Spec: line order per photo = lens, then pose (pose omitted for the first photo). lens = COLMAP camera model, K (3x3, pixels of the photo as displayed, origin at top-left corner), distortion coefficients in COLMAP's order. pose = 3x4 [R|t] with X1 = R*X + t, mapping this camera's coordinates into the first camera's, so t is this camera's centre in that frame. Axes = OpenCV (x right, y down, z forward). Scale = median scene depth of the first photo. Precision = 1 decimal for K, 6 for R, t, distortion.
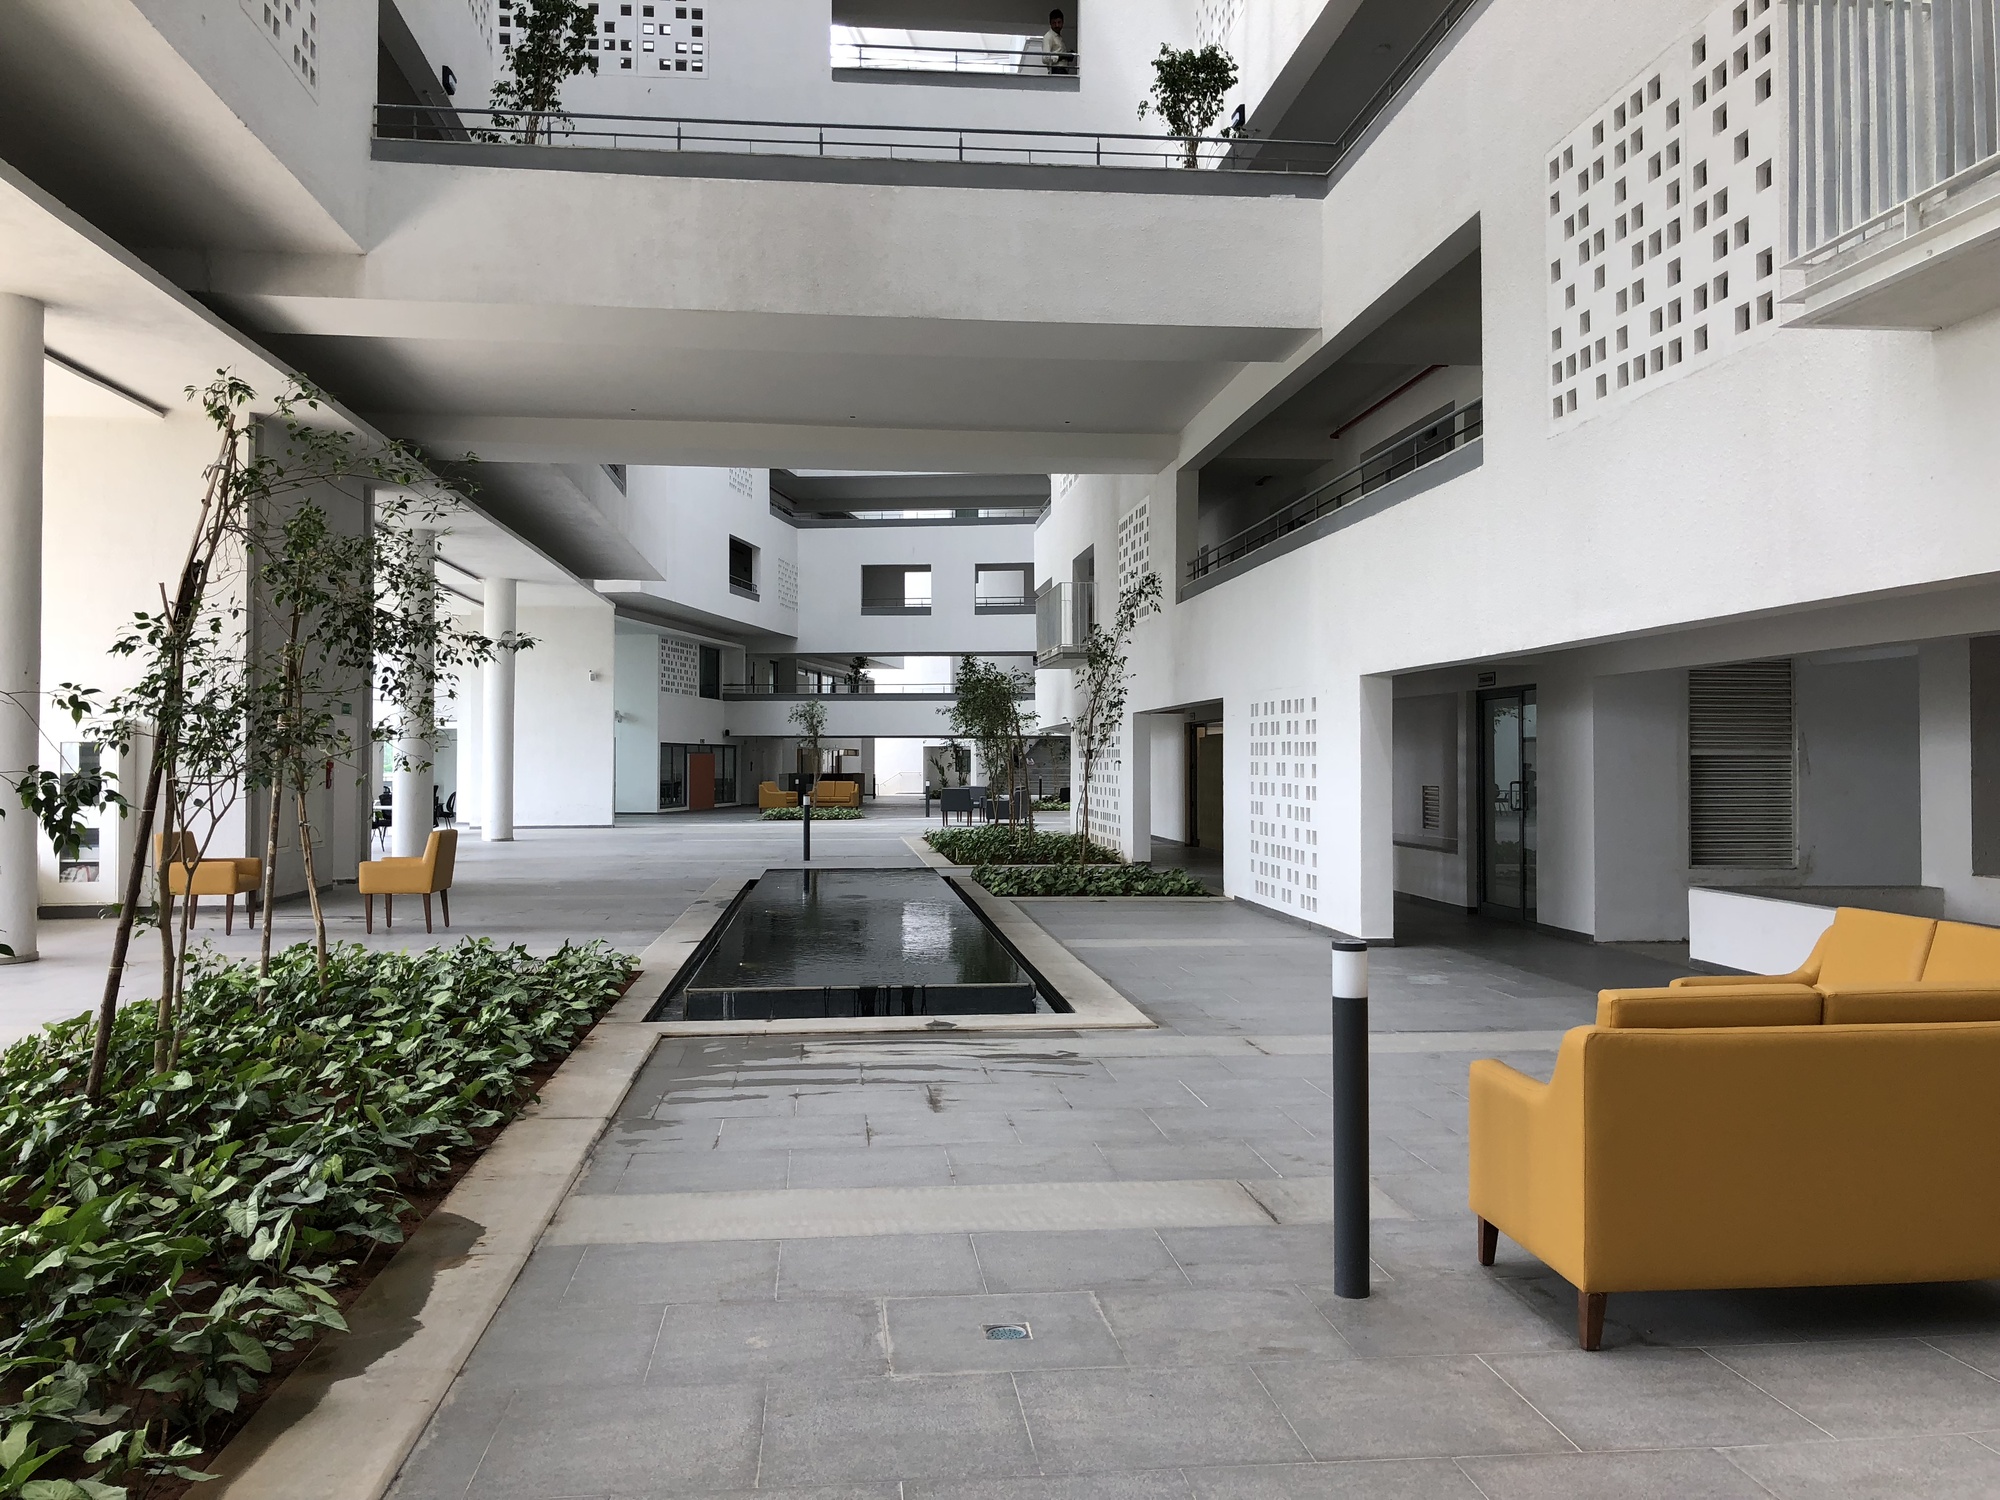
lens RADIAL K [[1660.1, 0, 1000.0], [0, 1660.1, 750.0], [0, 0, 1]] dist [0.005574, 0.001338]
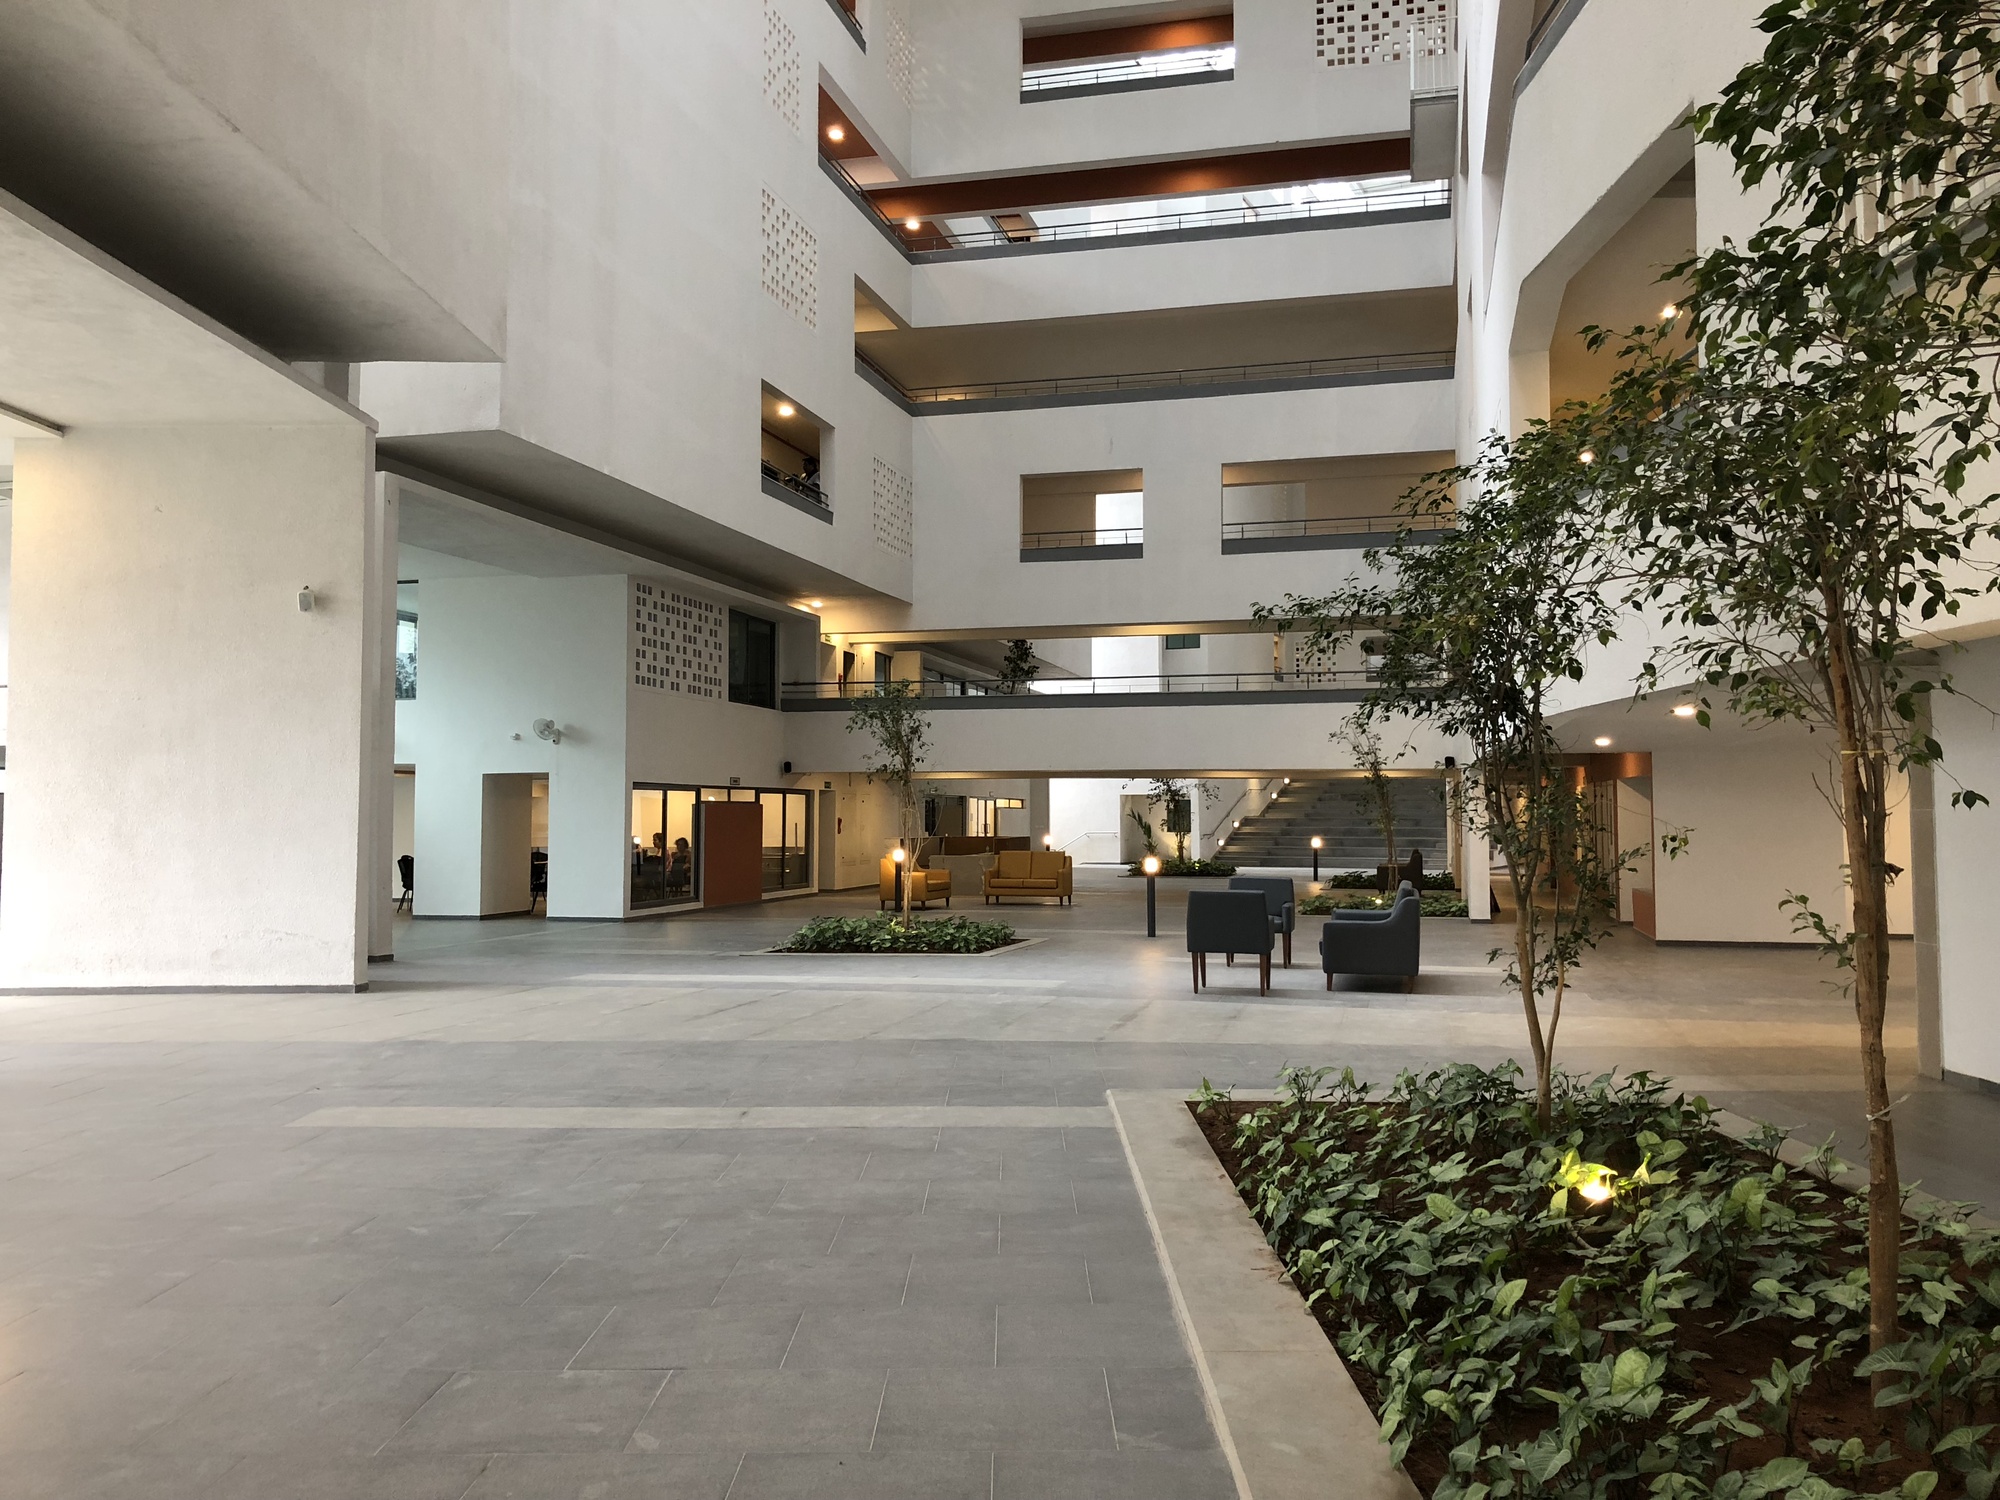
lens RADIAL K [[1660.1, 0, 1000.0], [0, 1660.1, 750.0], [0, 0, 1]] dist [0.005574, 0.001338]
pose [[0.993490, -0.005337, -0.113790, -0.025220], [0.001961, 0.999555, -0.029753, 0.001156], [0.113898, 0.029336, 0.993059, 0.428468]]
